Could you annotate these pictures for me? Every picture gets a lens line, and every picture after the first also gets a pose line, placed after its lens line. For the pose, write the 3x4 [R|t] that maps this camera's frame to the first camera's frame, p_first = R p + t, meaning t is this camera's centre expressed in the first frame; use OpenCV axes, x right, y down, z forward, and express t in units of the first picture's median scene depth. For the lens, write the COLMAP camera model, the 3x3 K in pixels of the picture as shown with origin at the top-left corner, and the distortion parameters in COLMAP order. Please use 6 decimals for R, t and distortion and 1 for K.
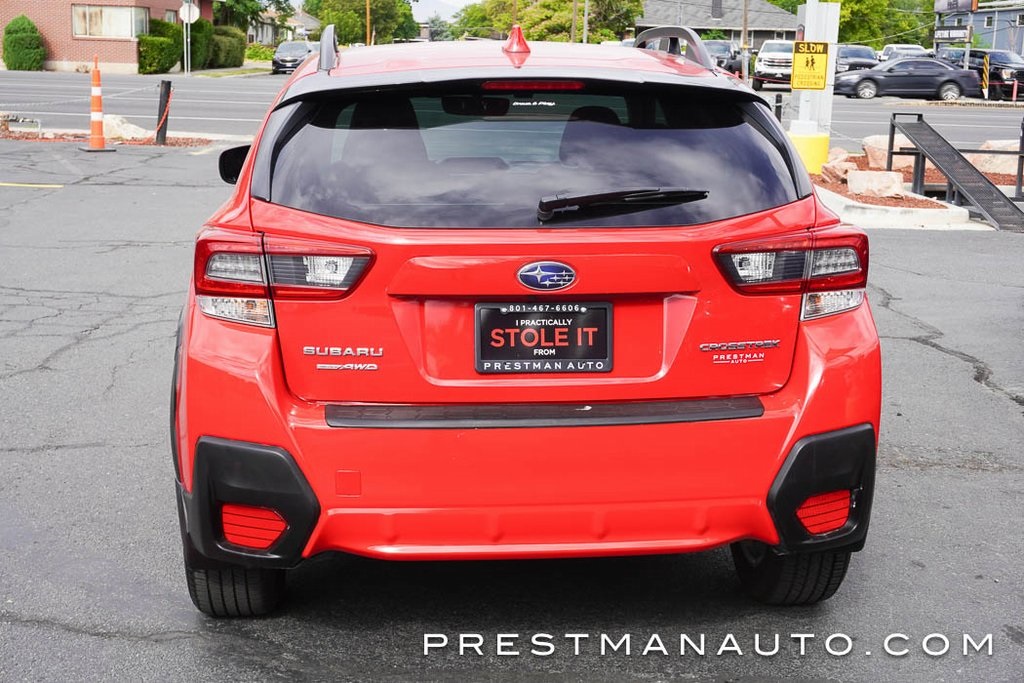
lens RADIAL K [[1445.9, 0, 512.7], [0, 1445.9, 334.9], [0, 0, 1]] dist [0.010258, 0.000000]
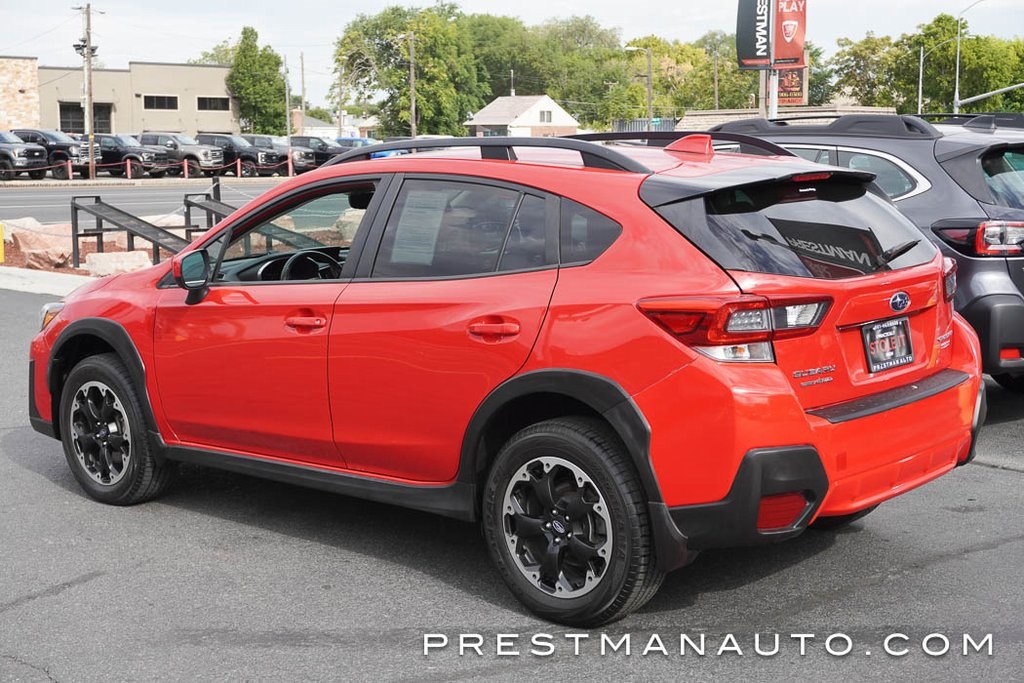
lens RADIAL K [[1515.8, 0, 512.2], [0, 1515.8, 342.5], [0, 0, 1]] dist [0.015517, 0.000000]
pose [[0.703179, -0.119219, 0.700947, -1.312375], [0.155146, 0.987814, 0.012369, -0.077226], [-0.693880, 0.100052, 0.713106, 0.149399]]
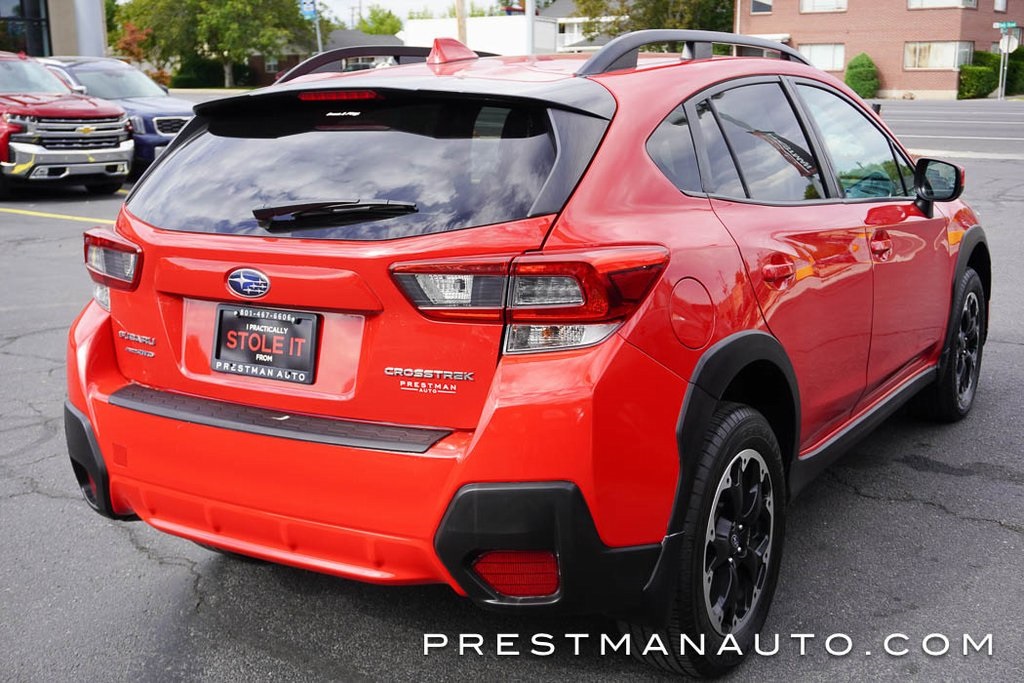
lens RADIAL K [[1184.9, 0, 511.5], [0, 1184.9, 346.8], [0, 0, 1]] dist [-0.005835, 0.000000]
pose [[0.791238, 0.101128, -0.603088, 0.646073], [-0.085843, 0.994834, 0.054193, -0.054660], [0.605453, 0.008891, 0.795832, 0.429039]]
